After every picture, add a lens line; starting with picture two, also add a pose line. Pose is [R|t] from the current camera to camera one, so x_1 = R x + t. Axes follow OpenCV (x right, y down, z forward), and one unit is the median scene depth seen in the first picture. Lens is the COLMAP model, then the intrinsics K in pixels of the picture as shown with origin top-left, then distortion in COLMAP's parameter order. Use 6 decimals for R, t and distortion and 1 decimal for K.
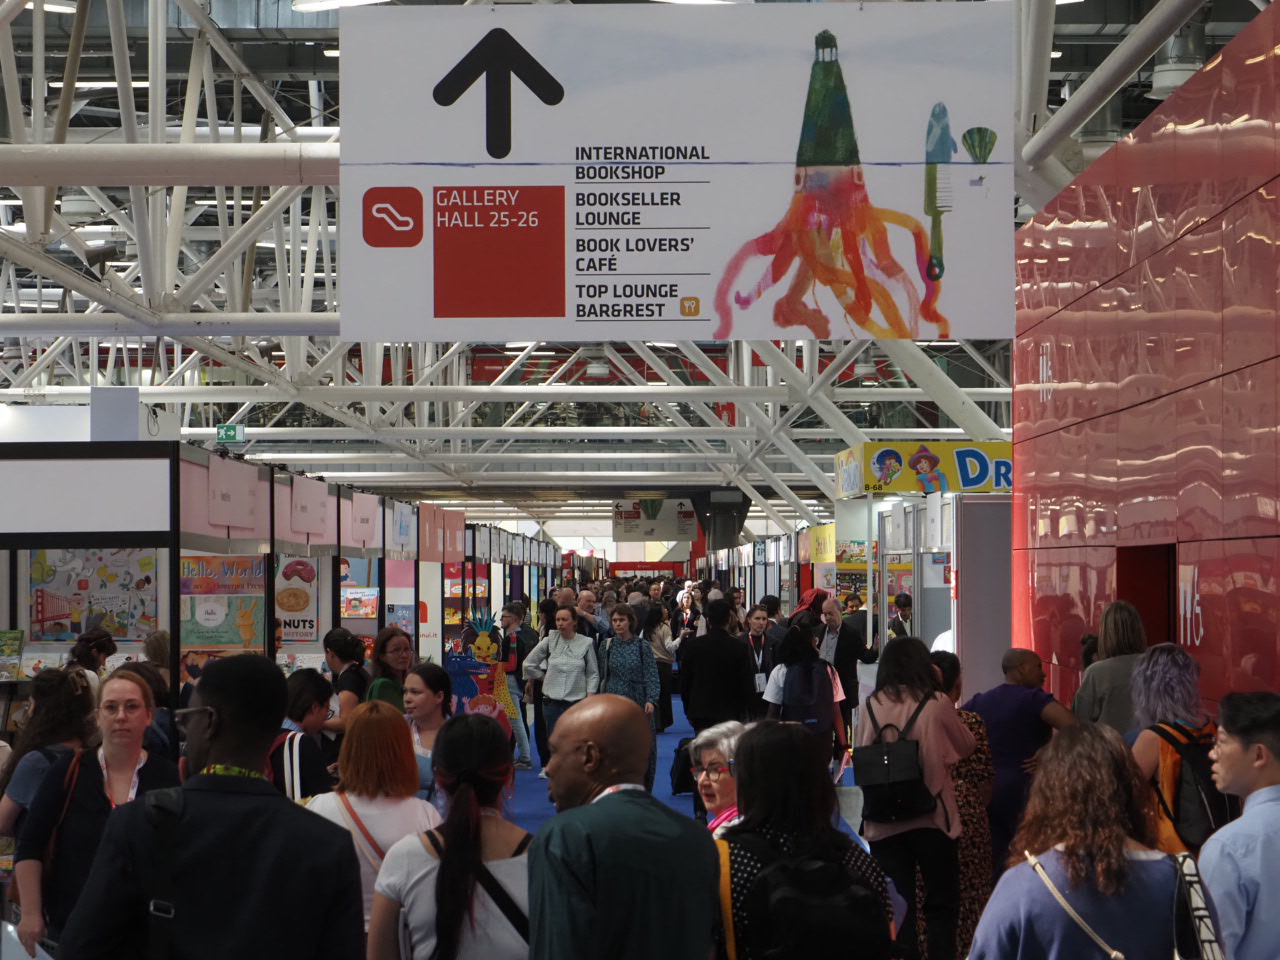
lens RADIAL K [[3744.2, 0, 636.5], [0, 3744.2, 480.0], [0, 0, 1]] dist [0.050607, 0.000000]
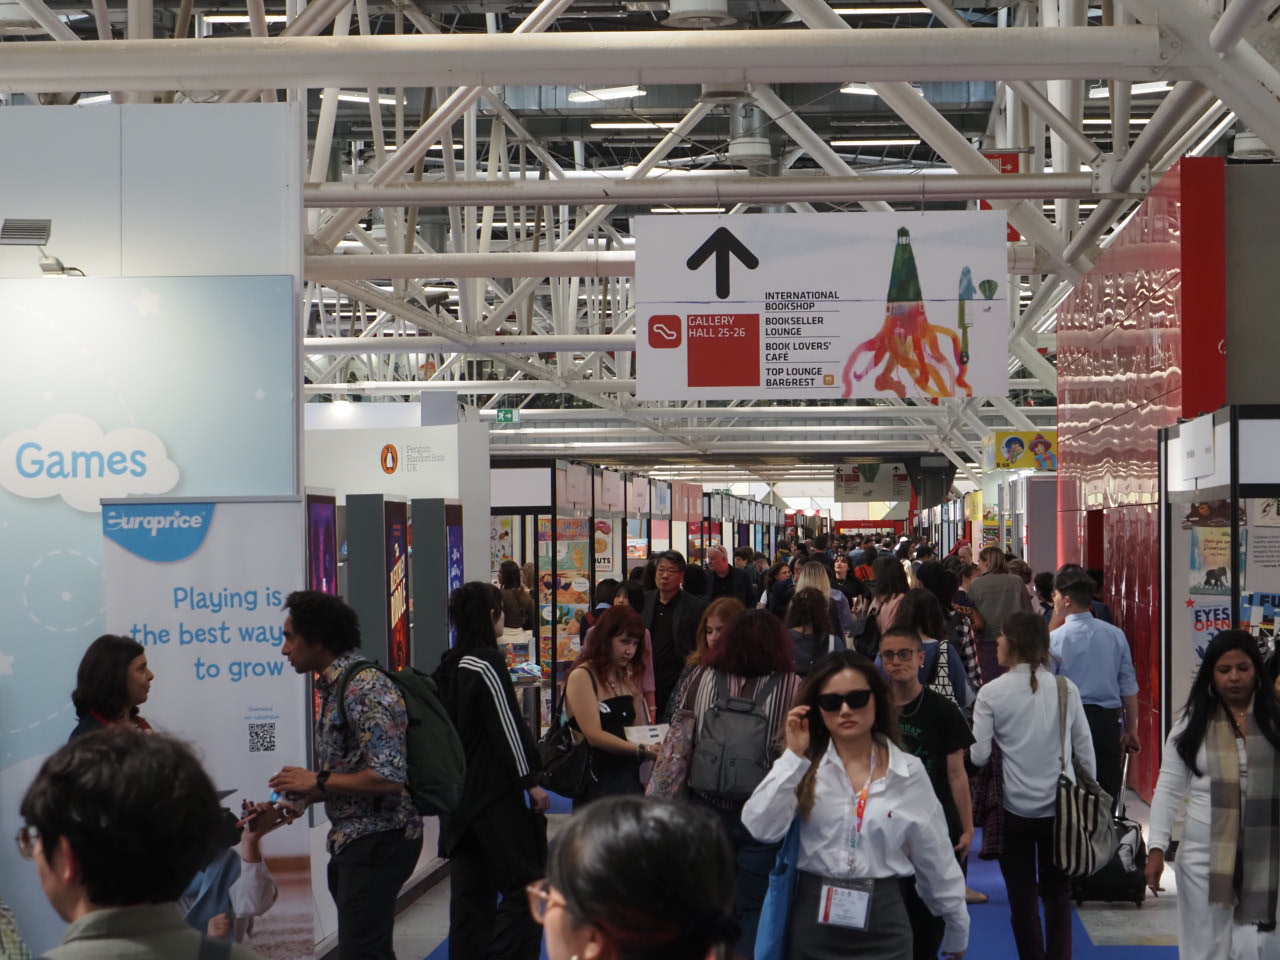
lens RADIAL K [[3744.2, 0, 638.5], [0, 3744.2, 480.9], [0, 0, 1]] dist [0.050607, 0.000000]
pose [[0.998063, -0.005629, -0.061963, 0.024821], [0.006320, 0.999920, 0.010952, -0.012856], [0.061896, -0.011322, 0.998018, -0.589216]]
